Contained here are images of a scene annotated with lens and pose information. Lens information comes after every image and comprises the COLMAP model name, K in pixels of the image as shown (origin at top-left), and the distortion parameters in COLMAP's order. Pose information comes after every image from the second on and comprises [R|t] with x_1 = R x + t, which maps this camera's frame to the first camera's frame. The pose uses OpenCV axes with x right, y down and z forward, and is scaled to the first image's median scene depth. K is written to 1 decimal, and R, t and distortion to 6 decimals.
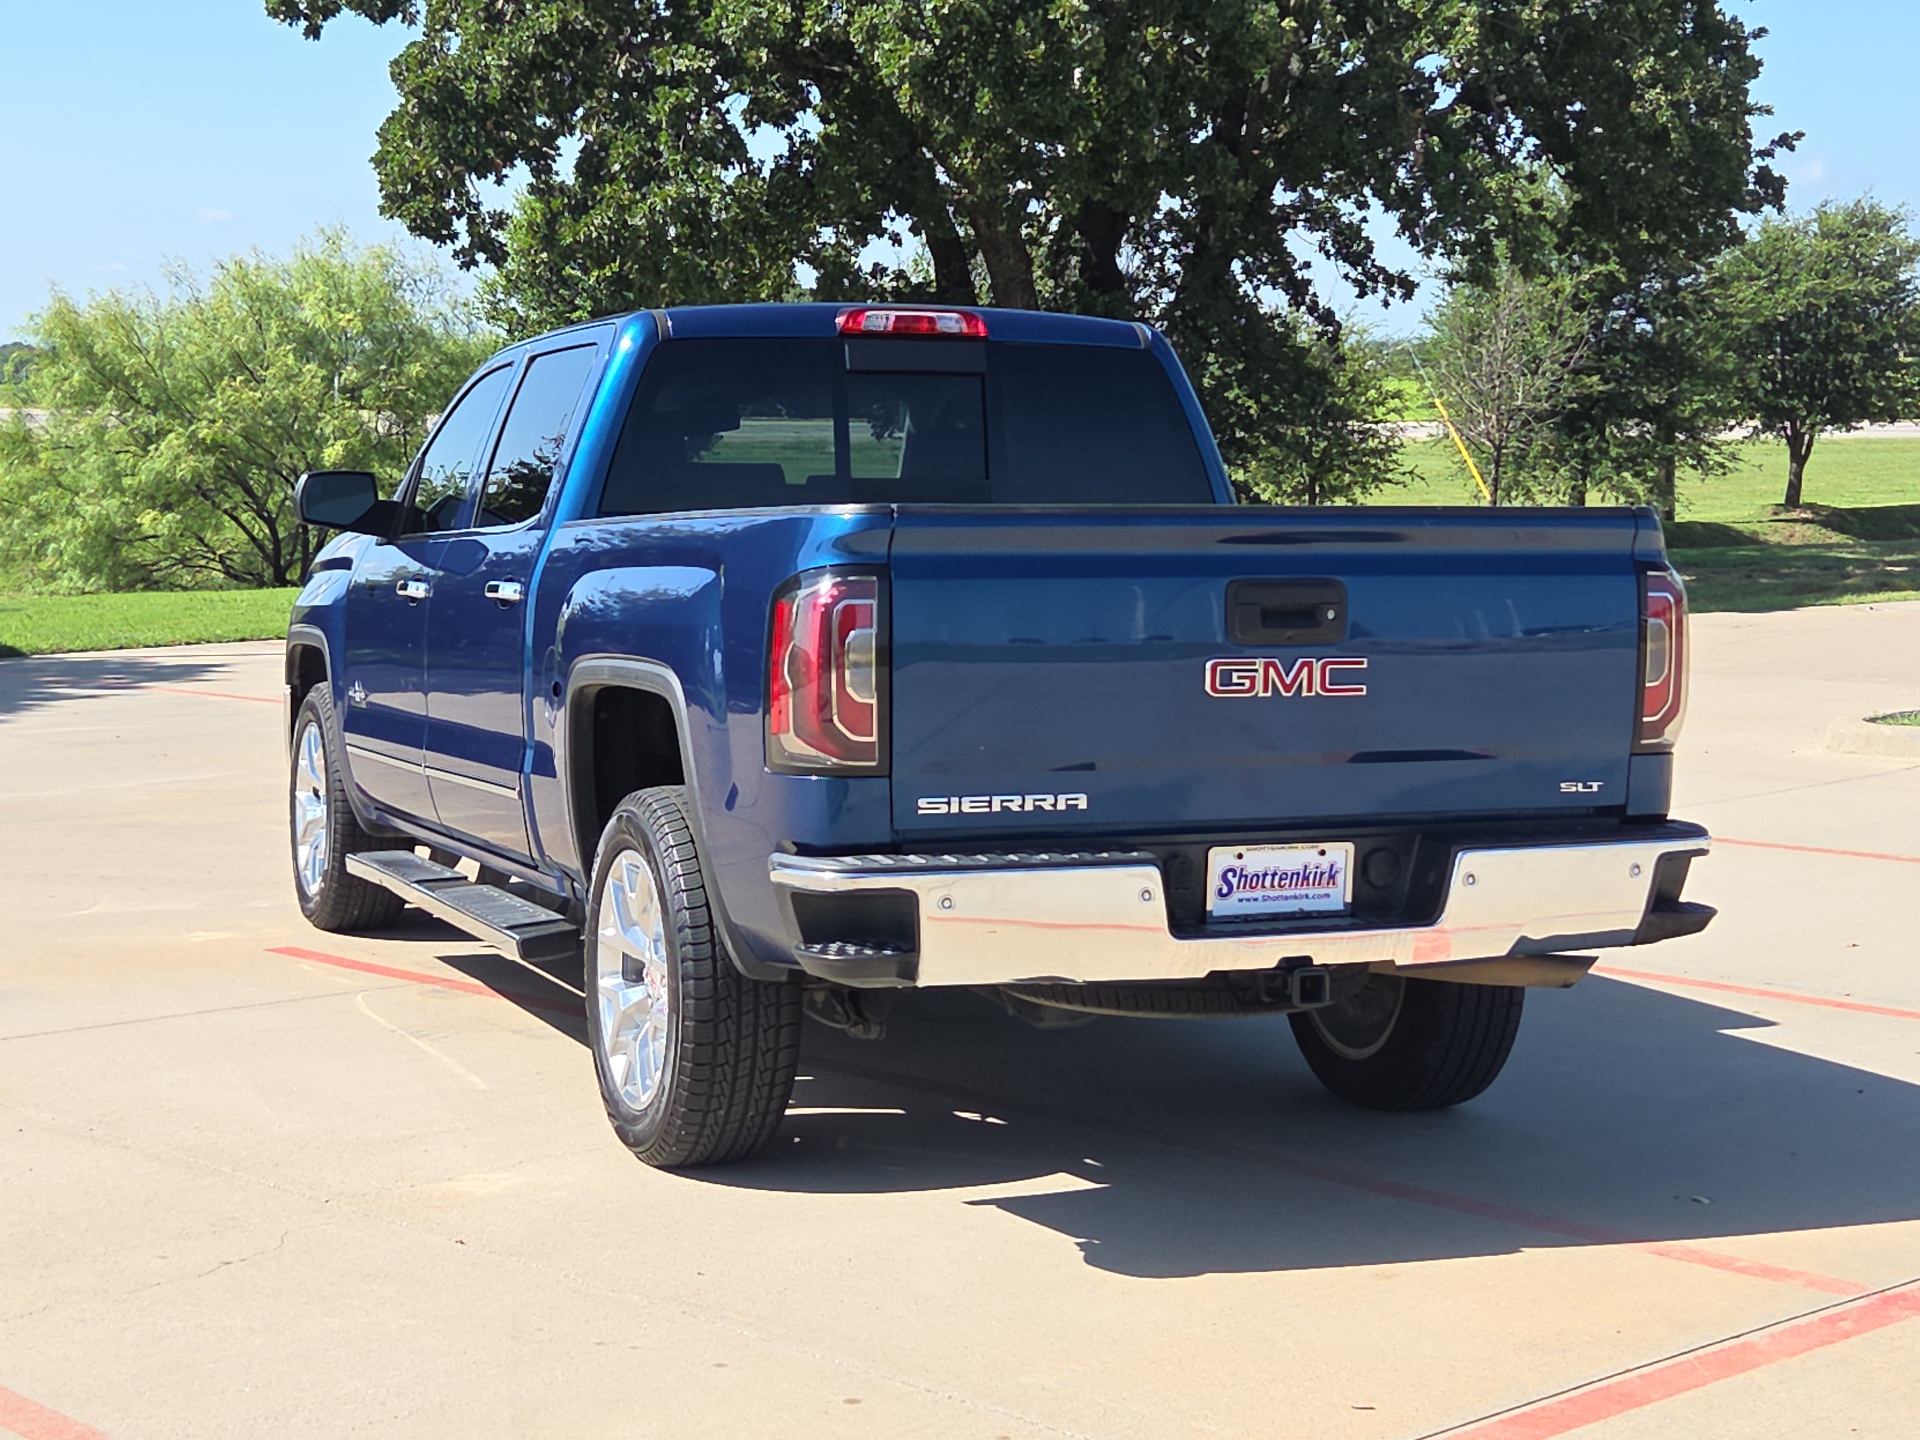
lens RADIAL K [[3007.5, 0, 970.7], [0, 3007.5, 713.0], [0, 0, 1]] dist [0.047620, 0.000000]
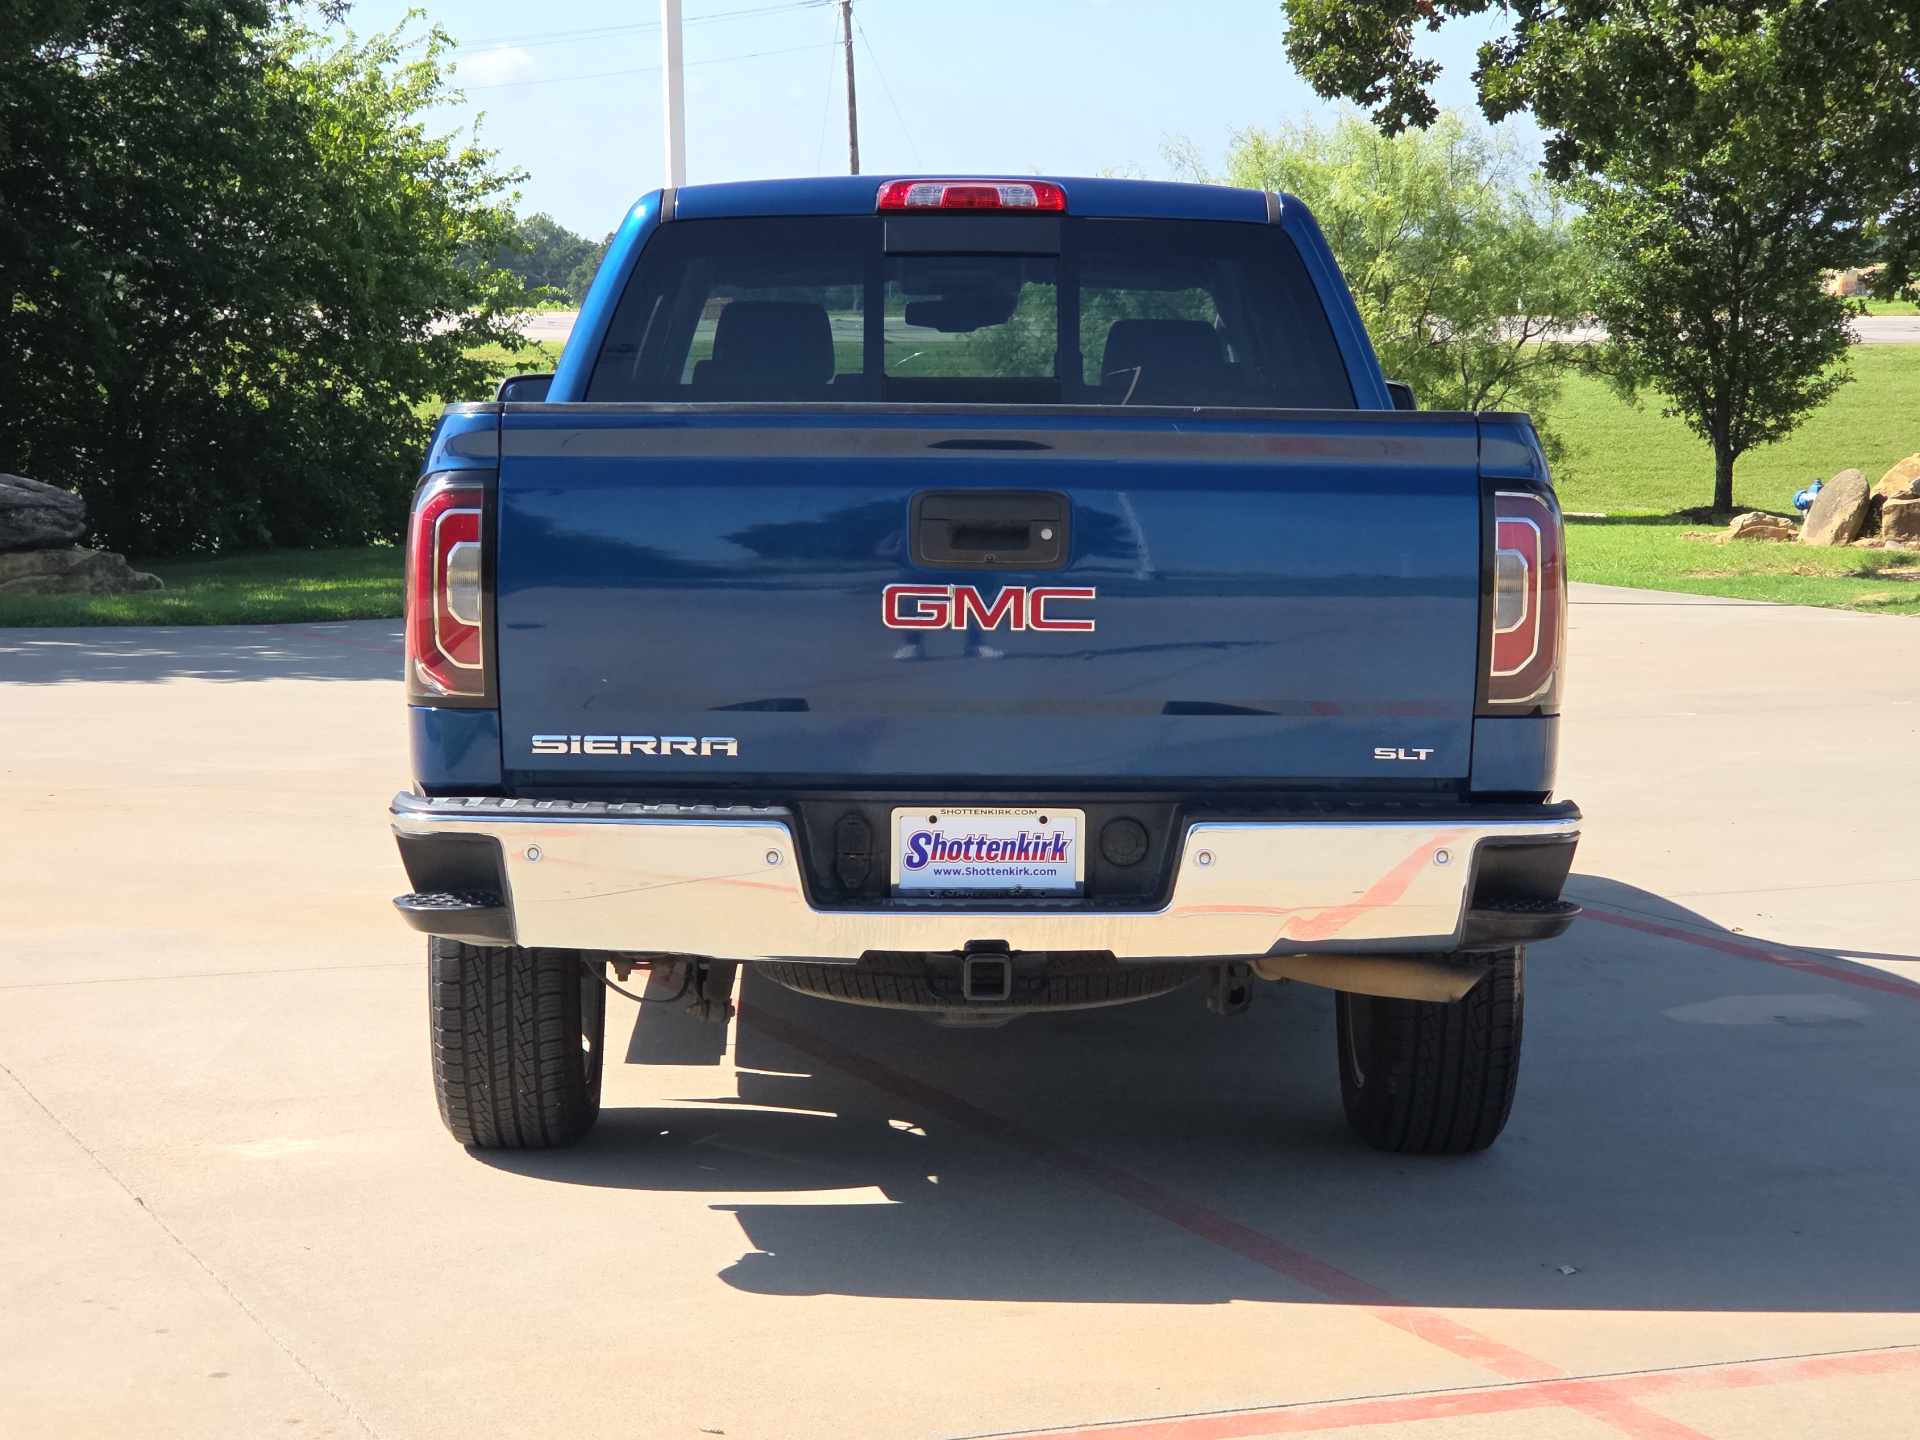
lens RADIAL K [[3814.0, 0, 953.3], [0, 3814.0, 718.3], [0, 0, 1]] dist [-0.039708, 0.000000]
pose [[0.918966, 0.029092, -0.393262, 0.511452], [-0.026425, 0.999576, 0.012196, 0.006011], [0.393450, -0.000816, 0.919346, 0.015847]]
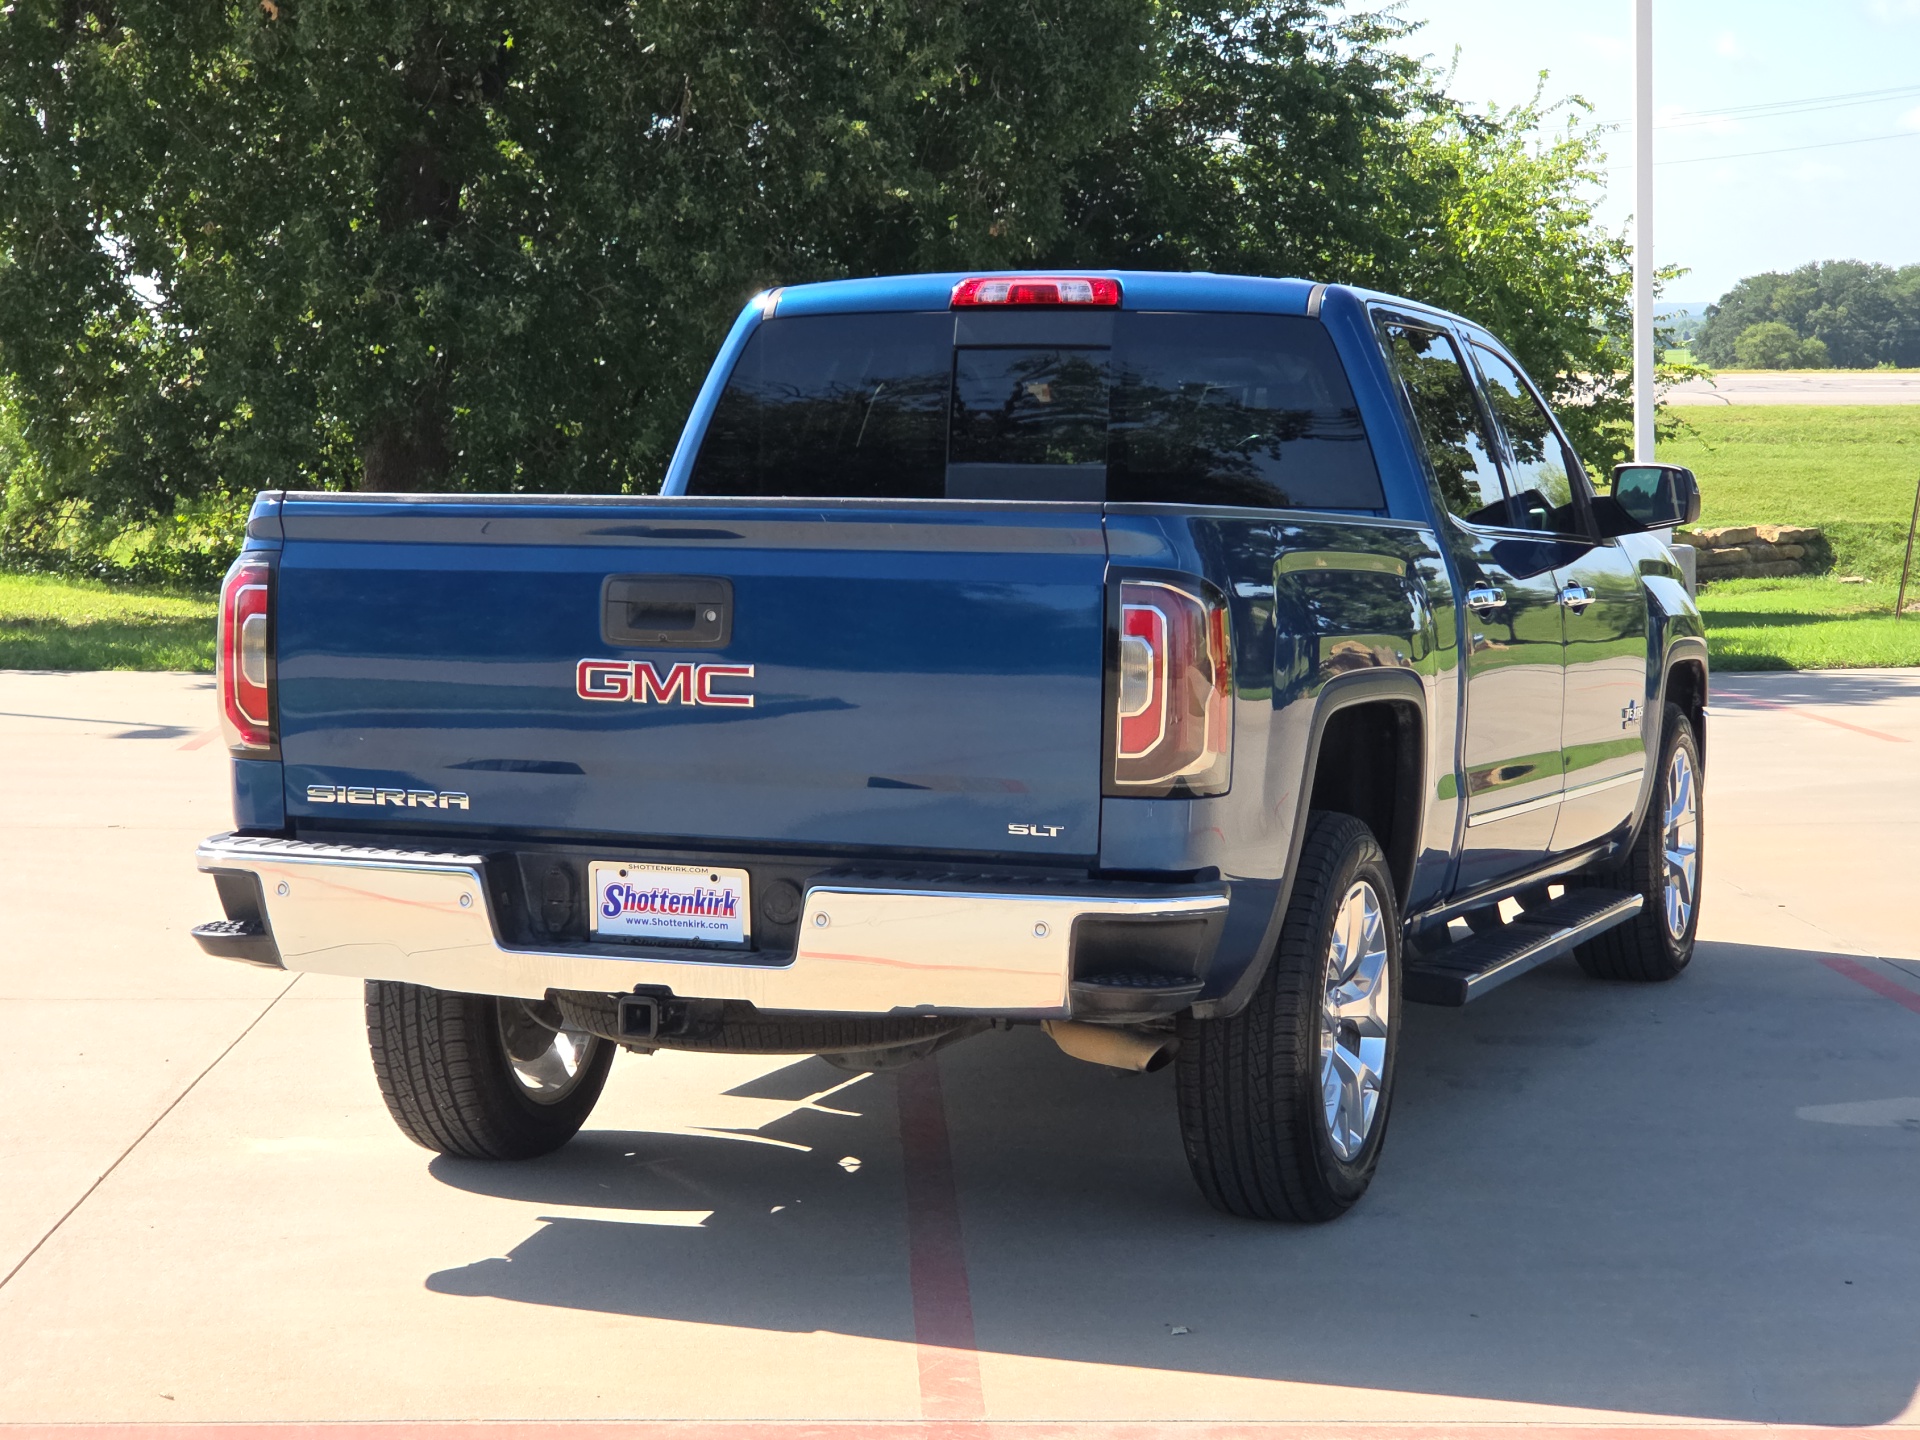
lens RADIAL K [[3814.0, 0, 959.0], [0, 3814.0, 721.4], [0, 0, 1]] dist [-0.039708, 0.000000]
pose [[0.729126, 0.046230, -0.682817, 0.959346], [-0.052166, 0.998567, 0.011905, -0.018437], [0.682389, 0.026940, 0.730493, 0.207122]]
